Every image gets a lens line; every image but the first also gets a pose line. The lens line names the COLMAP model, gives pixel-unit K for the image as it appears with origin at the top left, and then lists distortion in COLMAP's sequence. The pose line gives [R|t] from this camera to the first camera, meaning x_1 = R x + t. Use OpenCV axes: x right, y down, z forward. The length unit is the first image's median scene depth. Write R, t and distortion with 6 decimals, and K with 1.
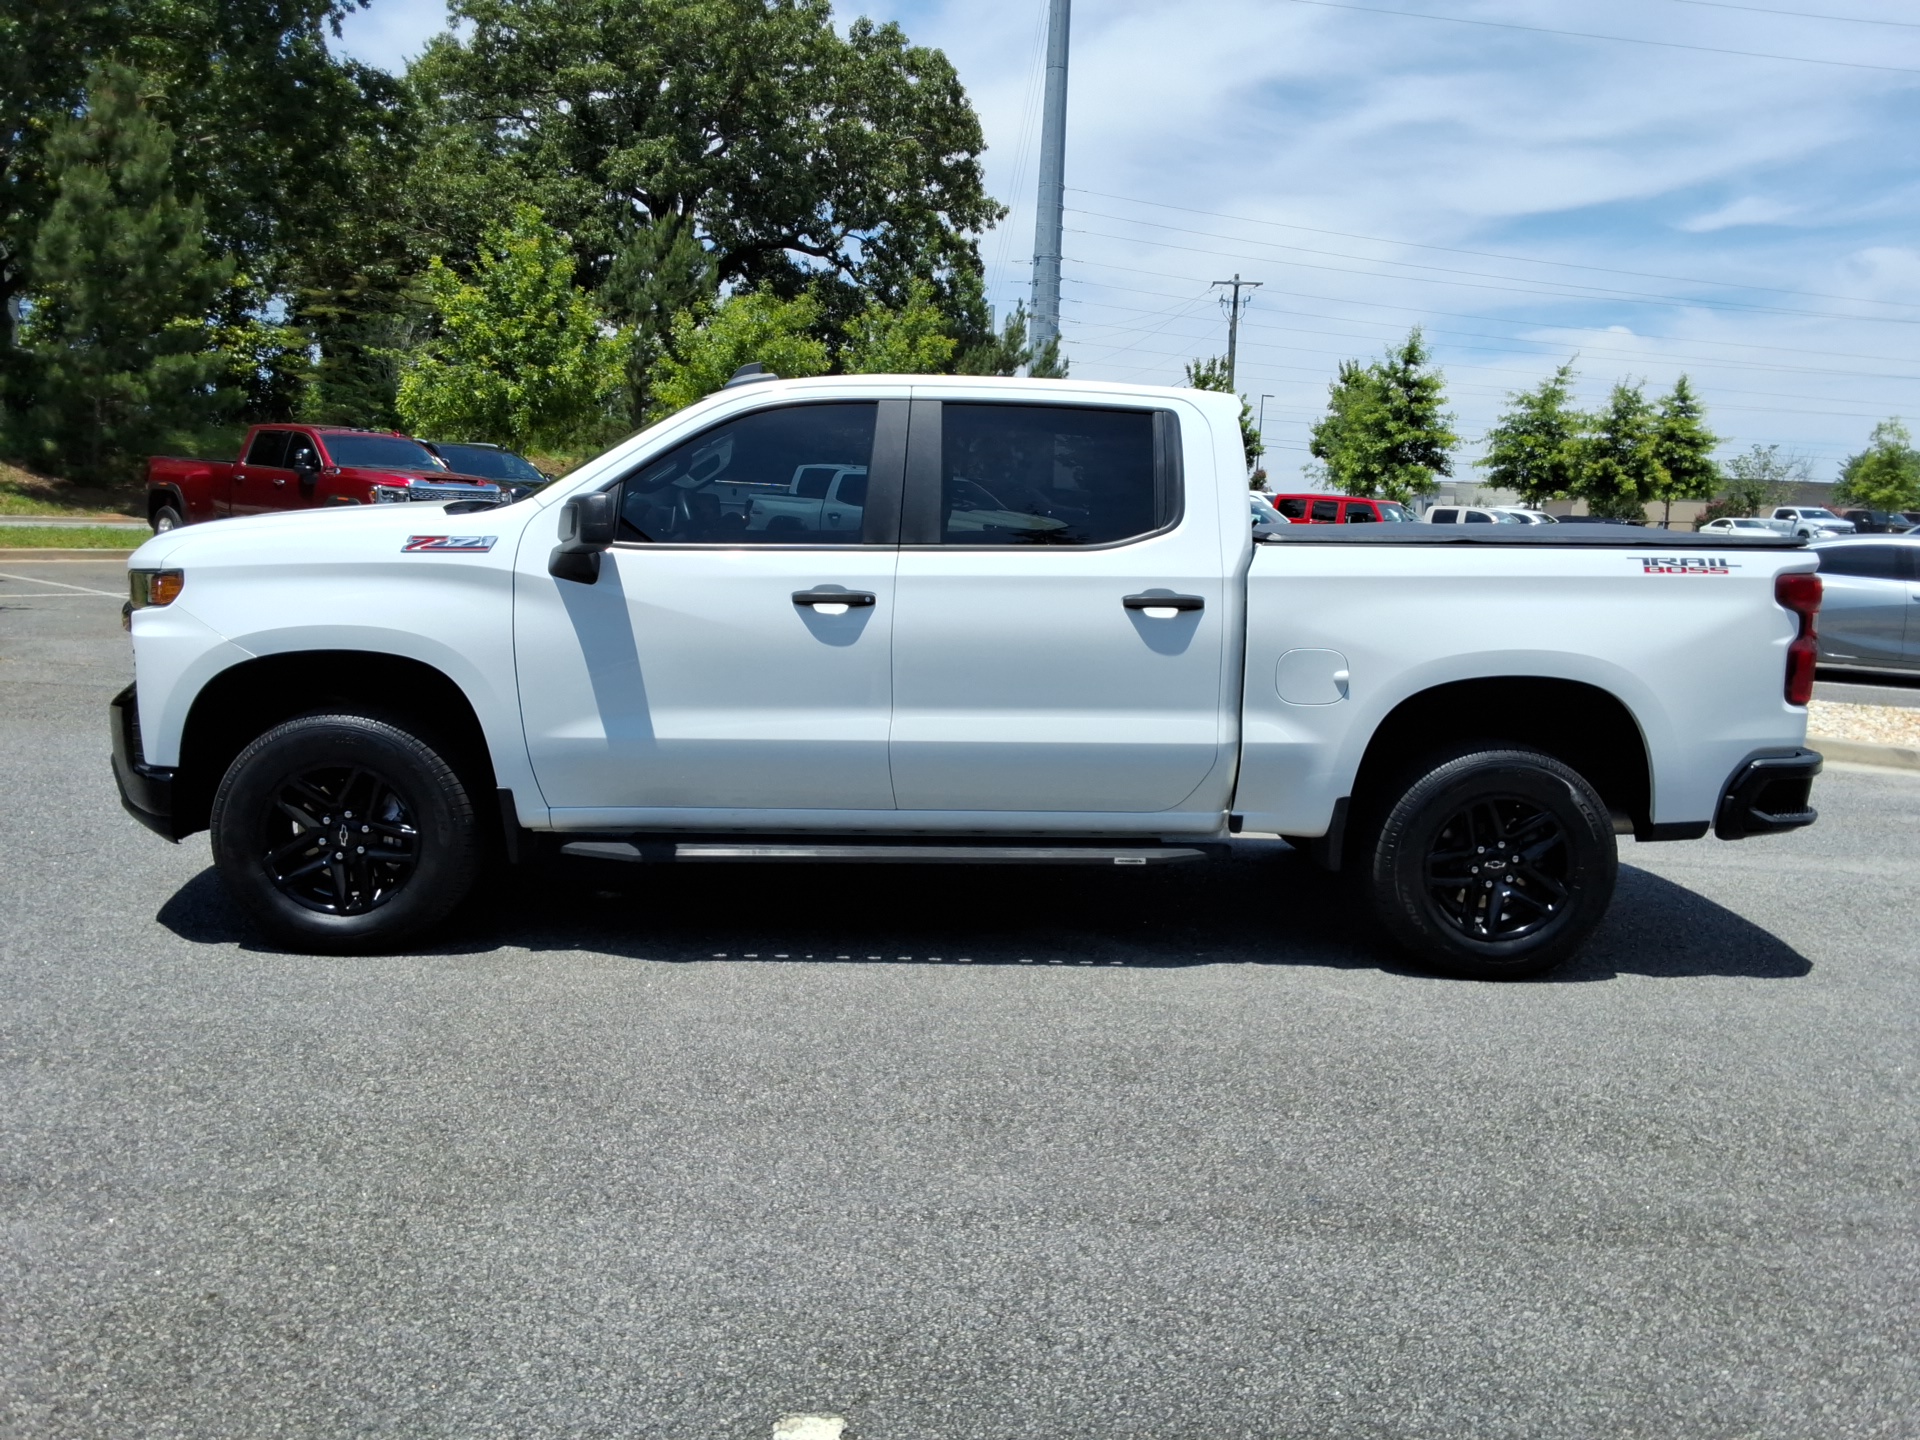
lens RADIAL K [[1547.2, 0, 975.3], [0, 1547.2, 679.2], [0, 0, 1]] dist [0.105644, -0.162469]
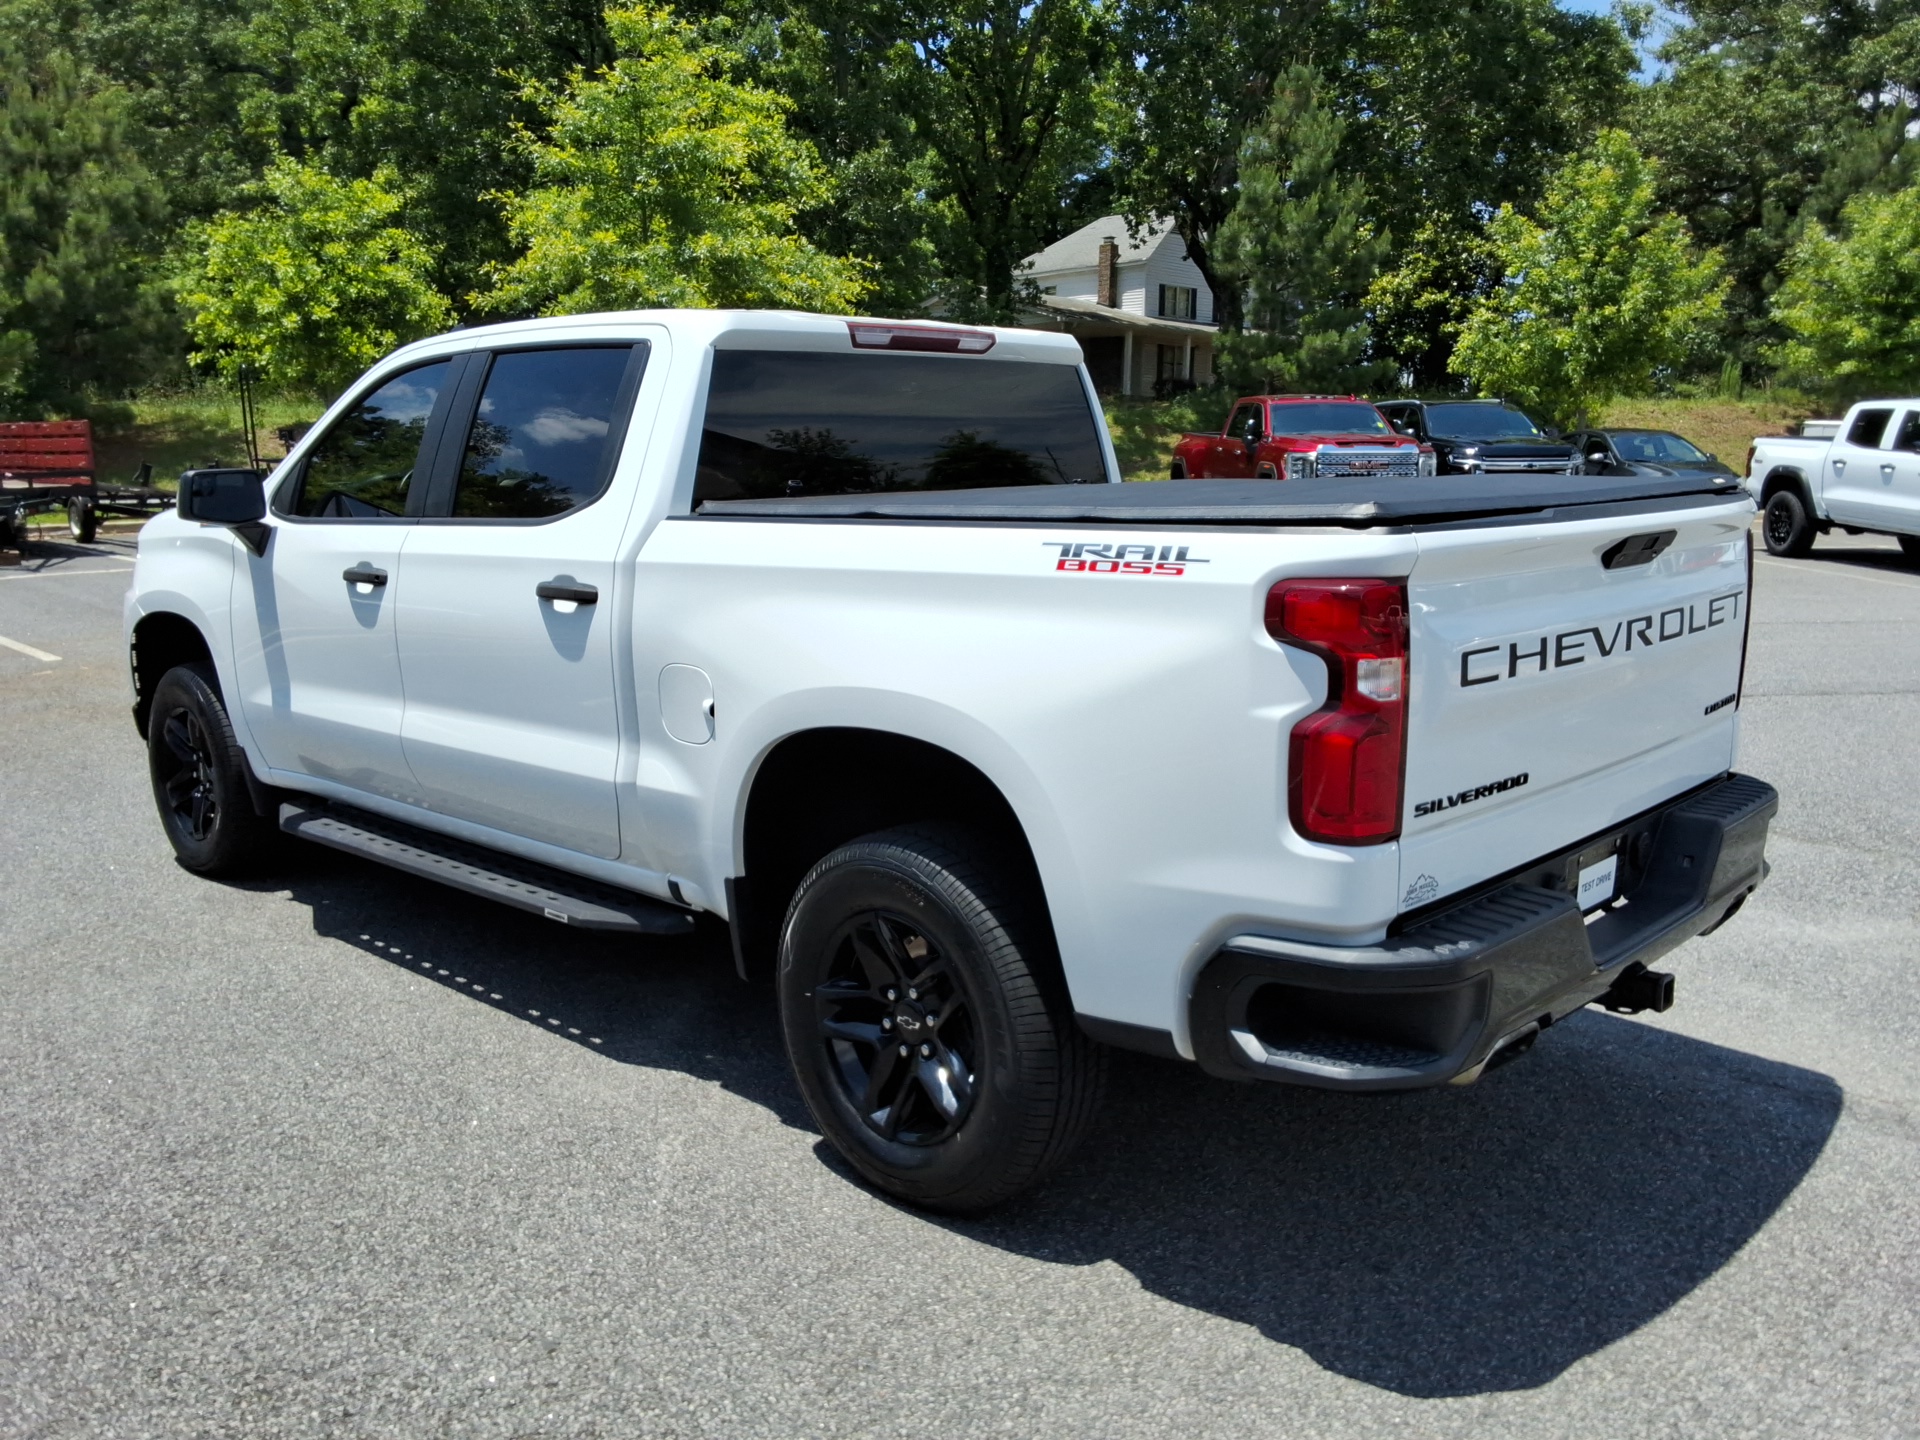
lens RADIAL K [[1547.2, 0, 983.8], [0, 1547.2, 700.0], [0, 0, 1]] dist [0.105644, -0.162469]
pose [[0.701655, 0.080338, -0.707974, 0.135711], [-0.053311, 0.996757, 0.060272, -0.008975], [0.710520, -0.004548, 0.703662, 0.098886]]
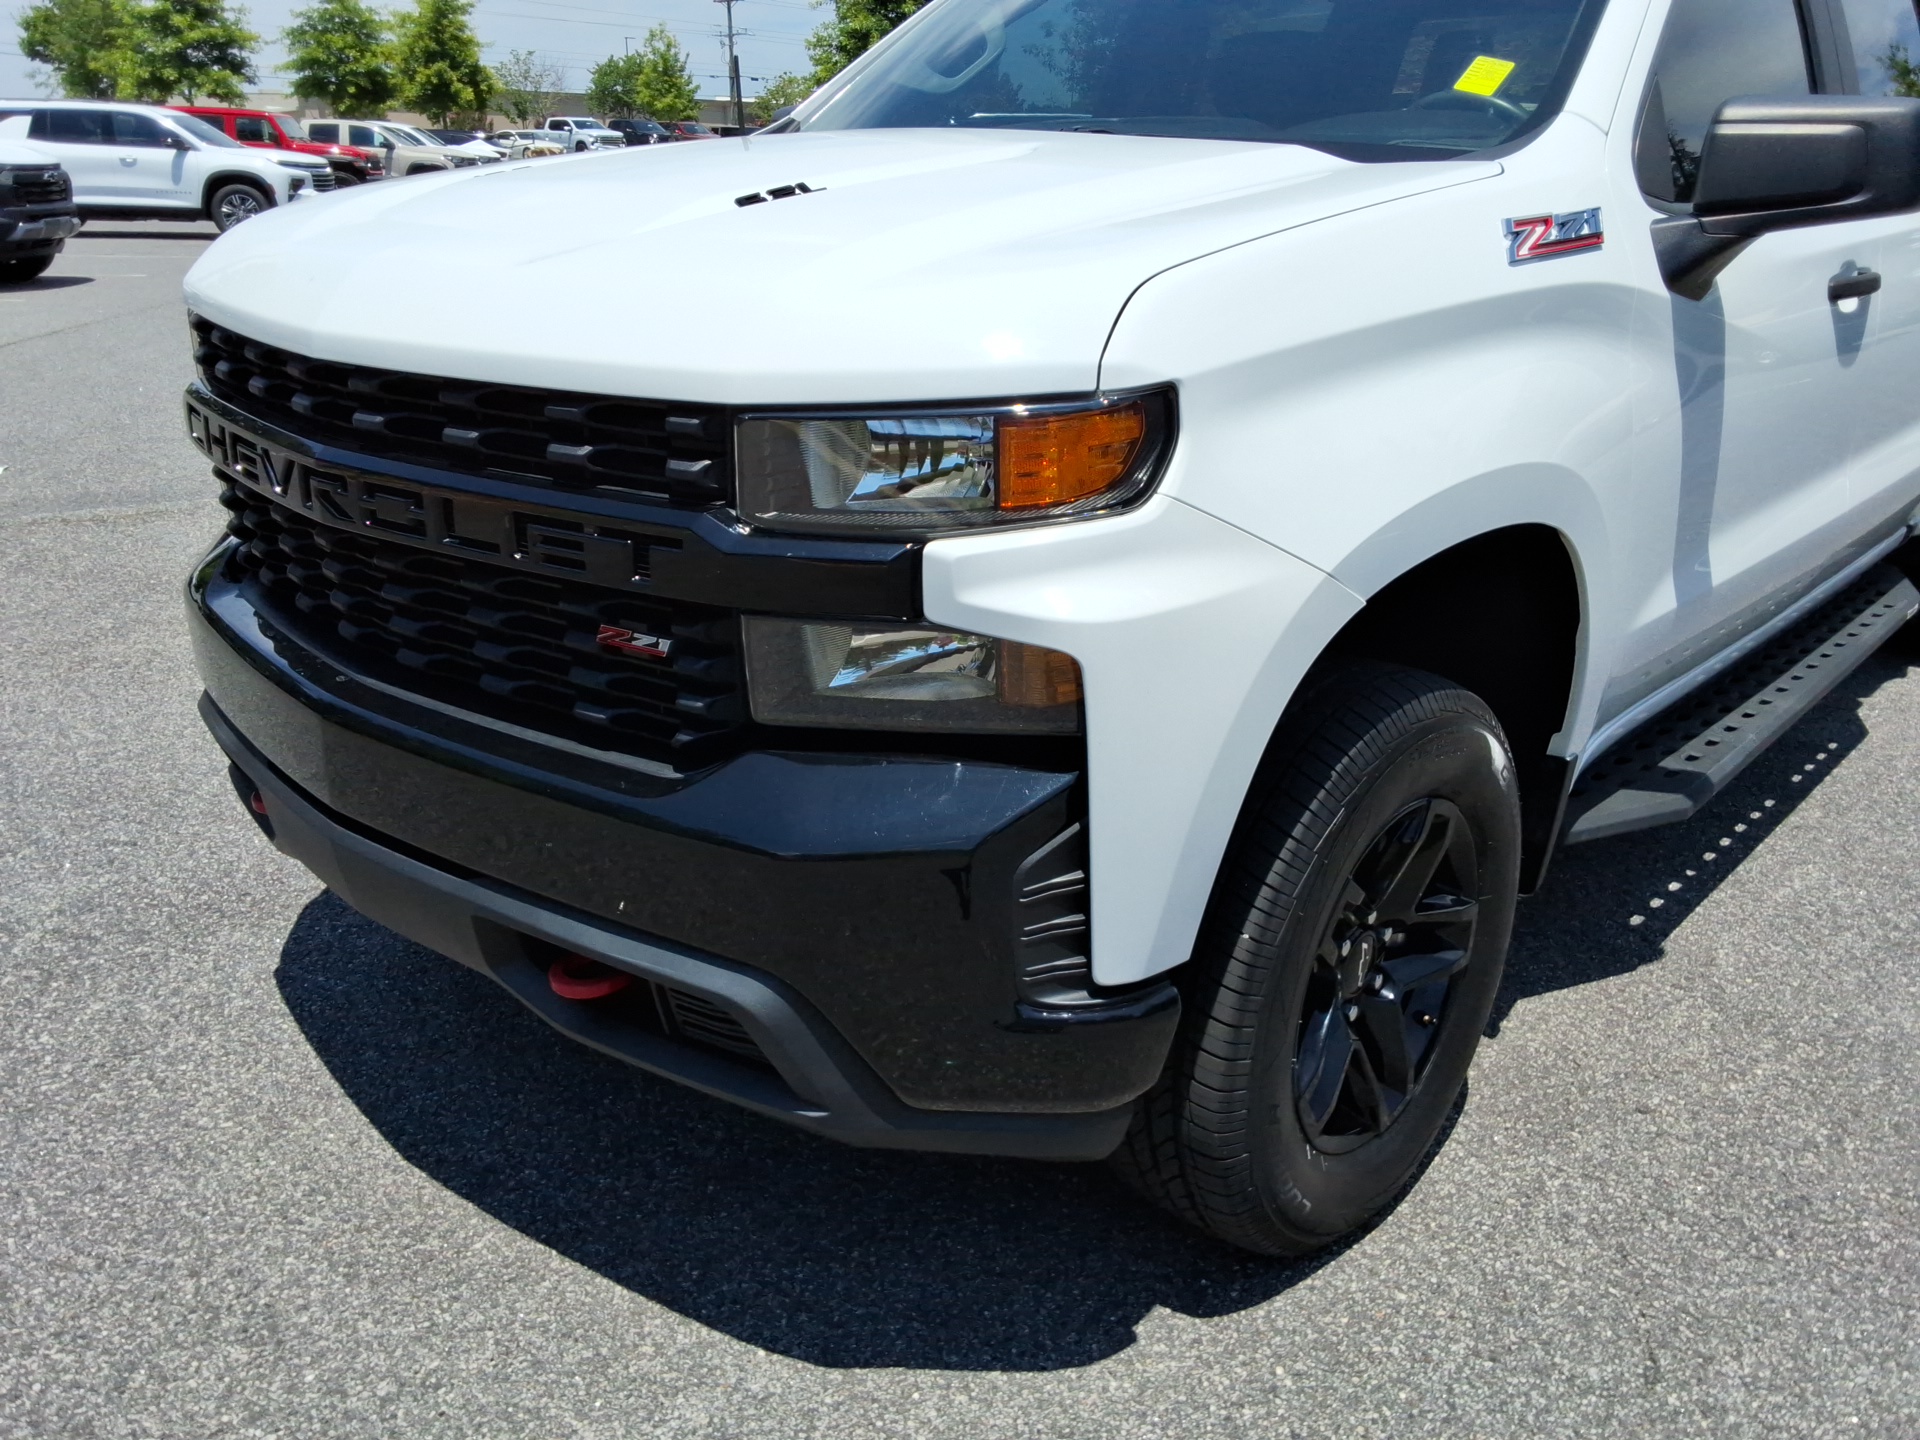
lens RADIAL K [[1547.2, 0, 962.1], [0, 1547.2, 695.2], [0, 0, 1]] dist [0.105644, -0.162469]
pose [[0.707052, -0.261509, 0.657032, -0.122708], [0.097243, 0.956240, 0.275953, -0.016326], [-0.700444, -0.131221, 0.701541, 0.130718]]
